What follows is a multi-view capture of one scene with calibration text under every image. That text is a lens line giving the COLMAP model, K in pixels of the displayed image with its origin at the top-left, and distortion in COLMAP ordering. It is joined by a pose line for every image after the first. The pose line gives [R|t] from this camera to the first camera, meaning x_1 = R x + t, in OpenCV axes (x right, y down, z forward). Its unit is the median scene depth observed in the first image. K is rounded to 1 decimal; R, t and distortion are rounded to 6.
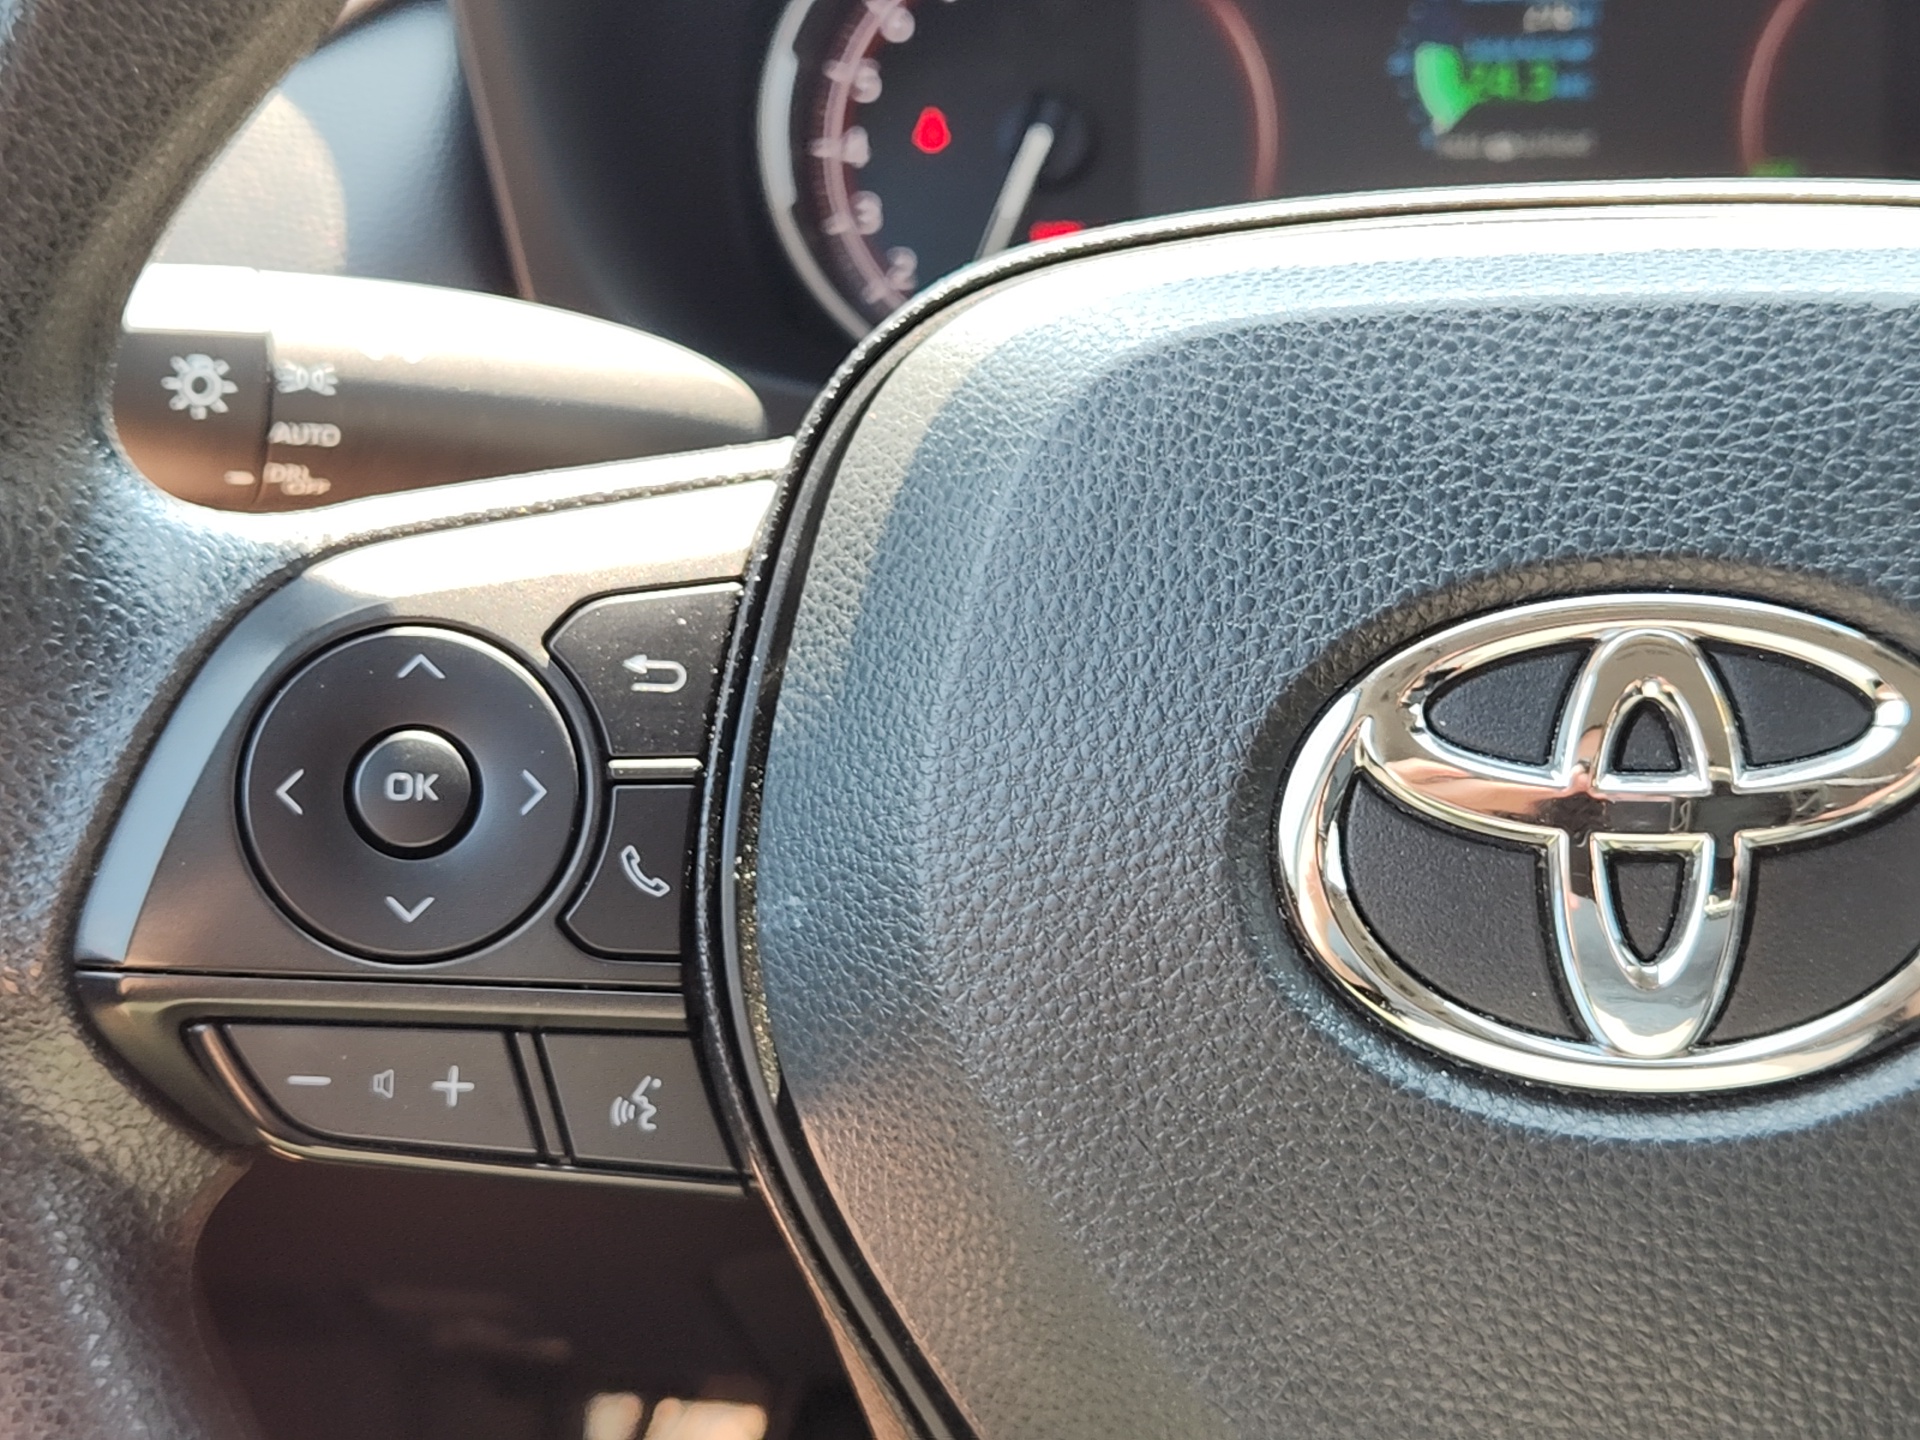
lens RADIAL K [[1645.6, 0, 1013.5], [0, 1645.6, 735.3], [0, 0, 1]] dist [0.030869, -0.009919]
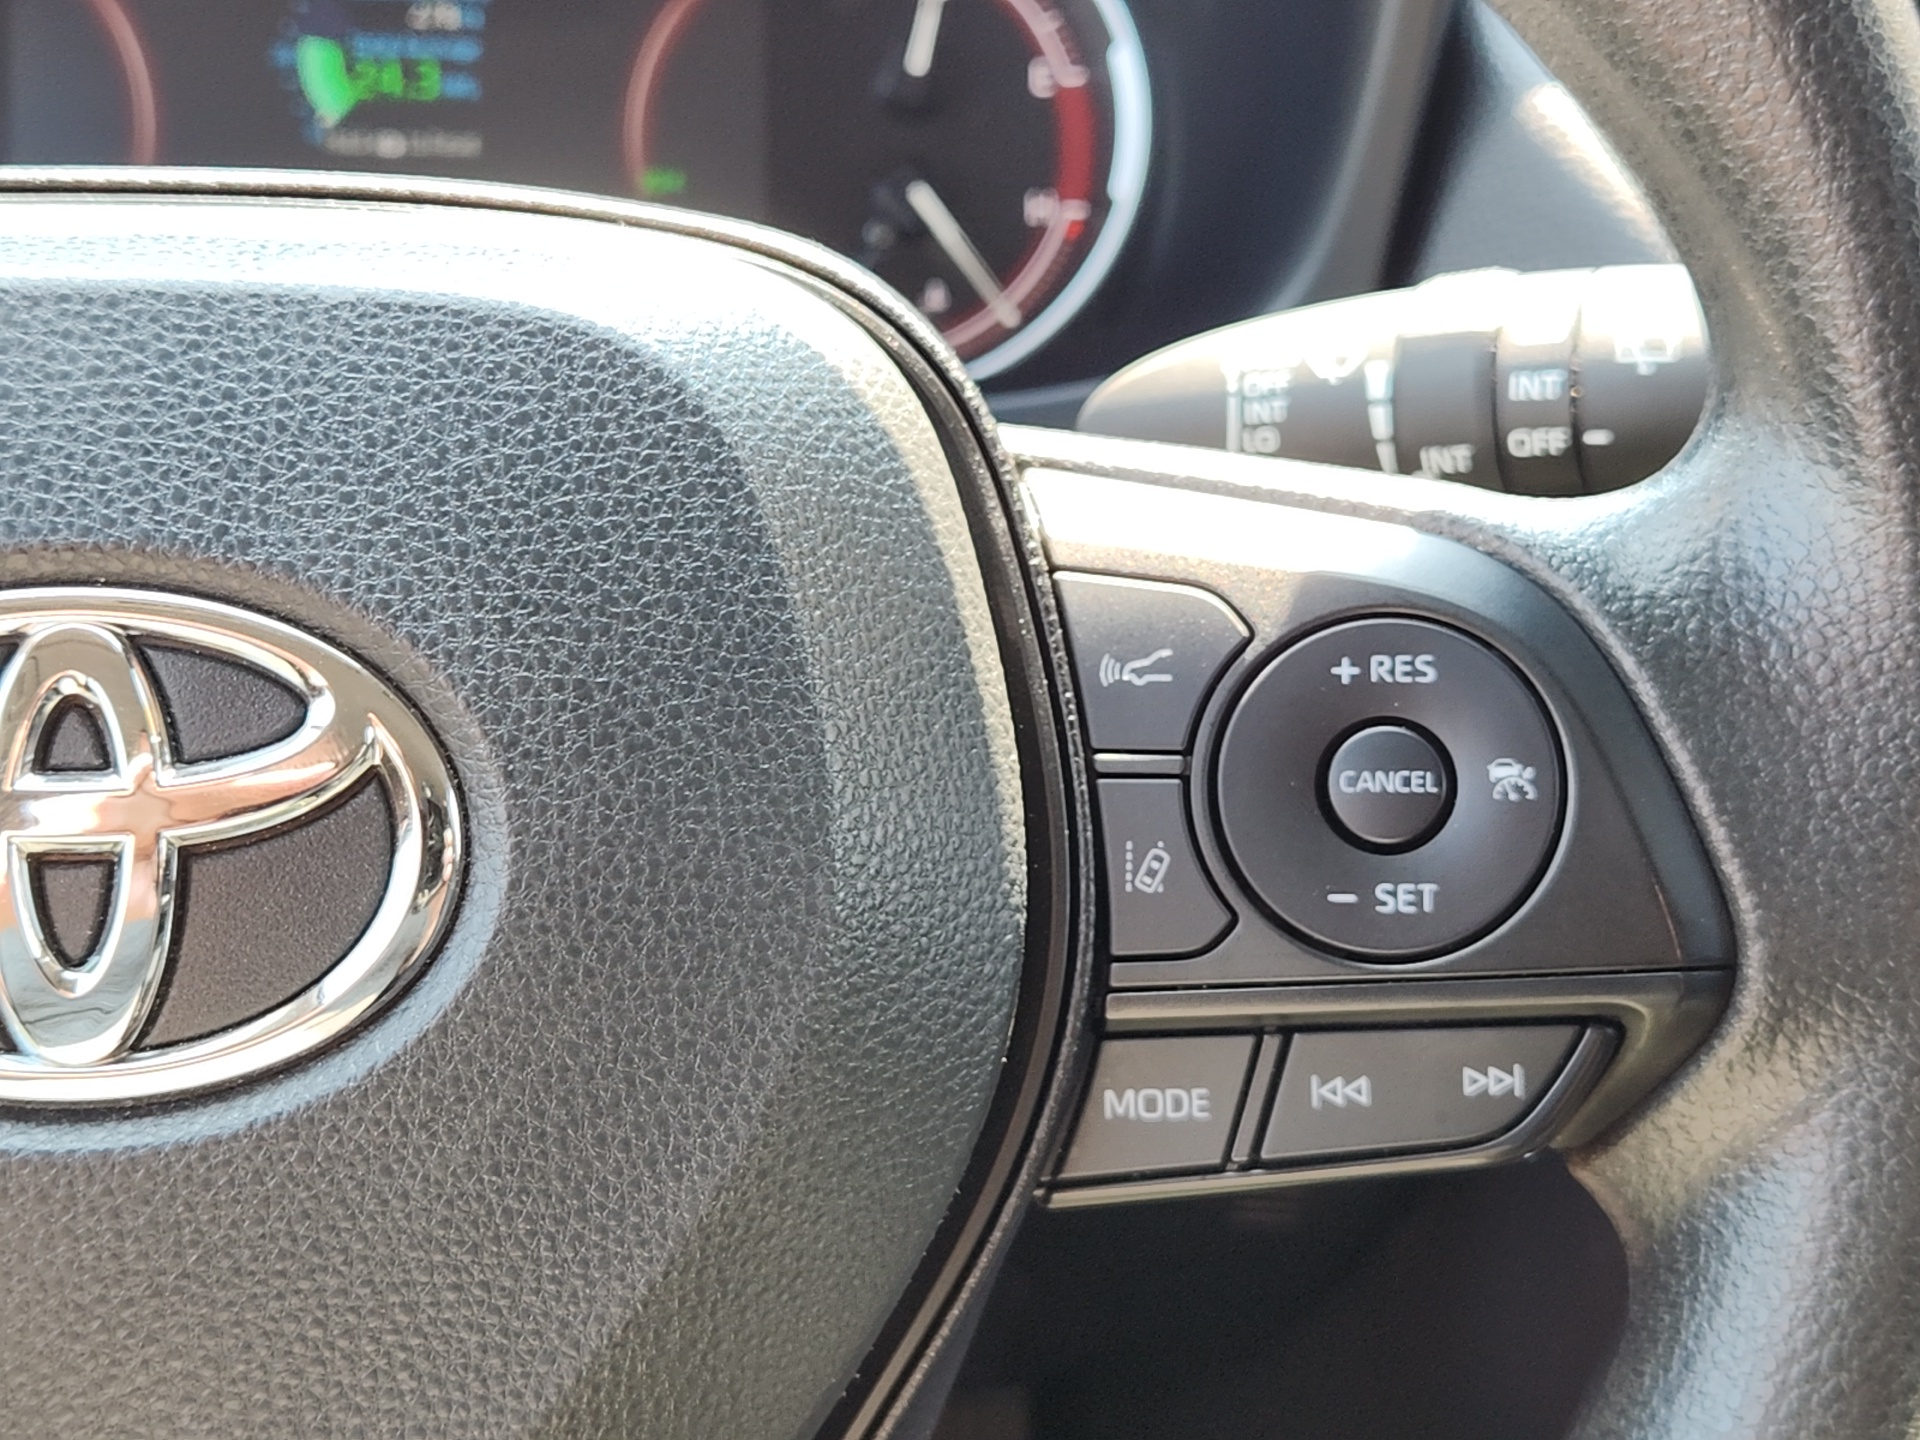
lens RADIAL K [[1610.1, 0, 997.4], [0, 1610.1, 742.3], [0, 0, 1]] dist [0.062047, -0.057853]
pose [[0.994343, -0.010740, 0.105668, 0.817881], [0.011448, 0.999916, -0.006090, 0.017862], [-0.105594, 0.007265, 0.994383, -0.007180]]
